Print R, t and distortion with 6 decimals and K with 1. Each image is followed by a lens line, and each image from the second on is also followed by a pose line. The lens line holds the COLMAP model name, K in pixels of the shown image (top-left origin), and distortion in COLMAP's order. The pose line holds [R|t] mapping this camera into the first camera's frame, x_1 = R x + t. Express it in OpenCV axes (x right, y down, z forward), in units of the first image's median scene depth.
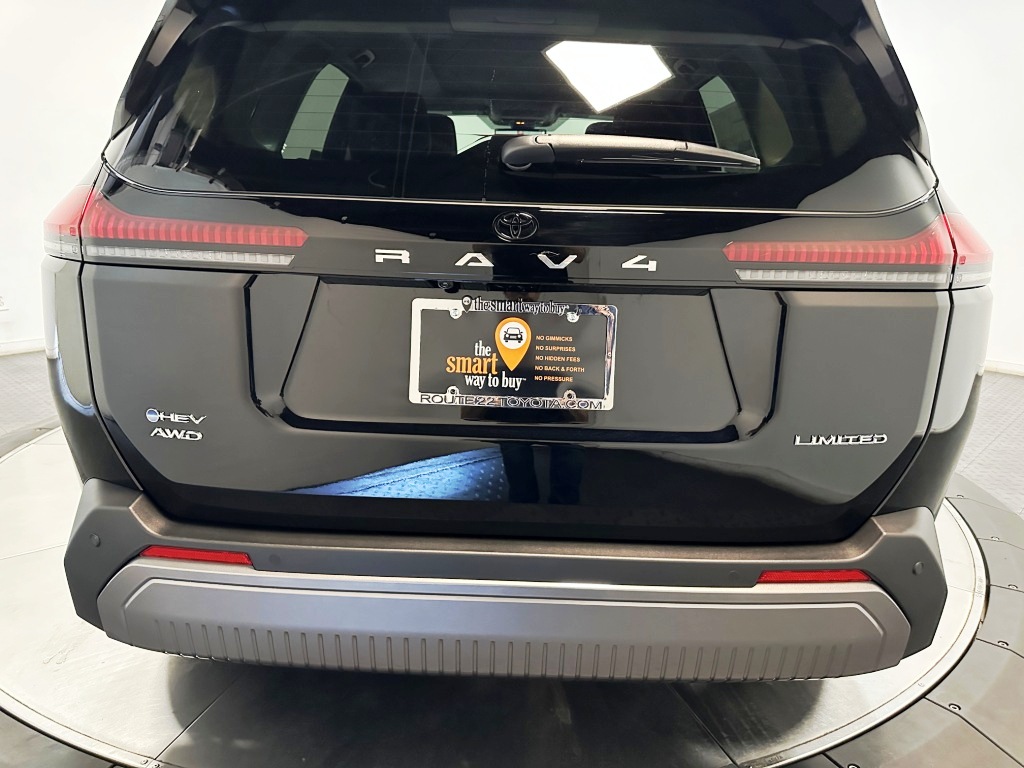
lens RADIAL K [[709.4, 0, 512.0], [0, 709.4, 384.0], [0, 0, 1]] dist [0.073022, -0.108036]
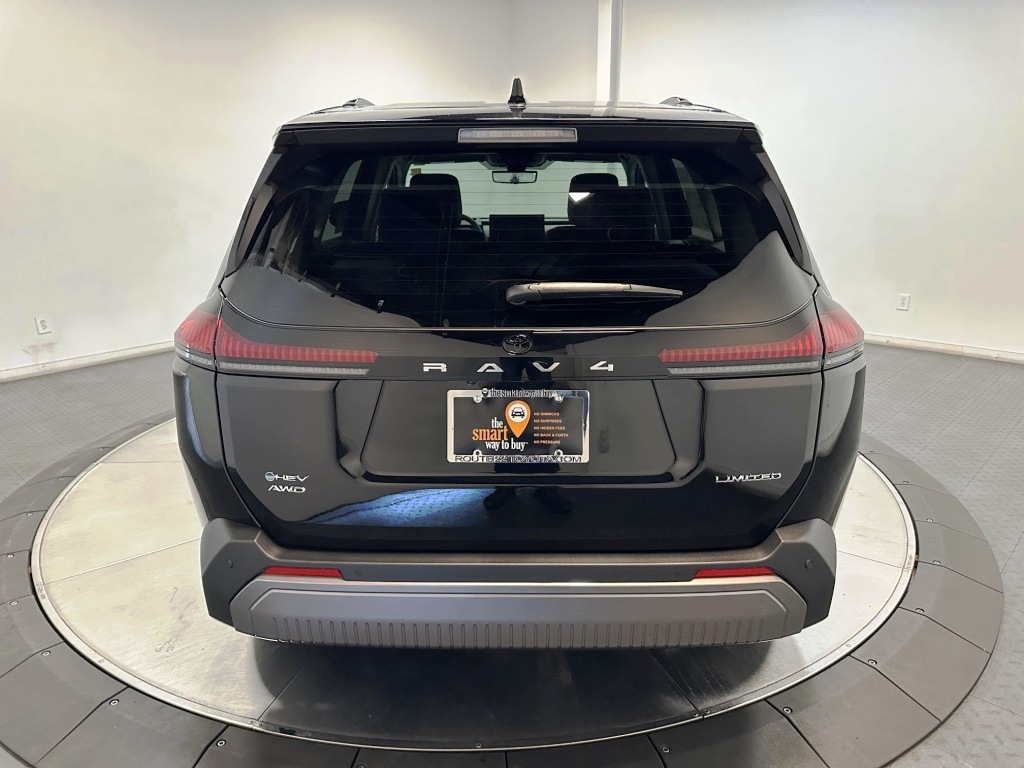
lens RADIAL K [[727.6, 0, 508.9], [0, 727.6, 367.2], [0, 0, 1]] dist [0.137833, -0.250490]
pose [[0.999382, -0.034720, -0.005487, -0.005198], [0.034835, 0.999143, 0.022367, -0.193158], [0.004705, -0.022545, 0.999735, -0.476783]]
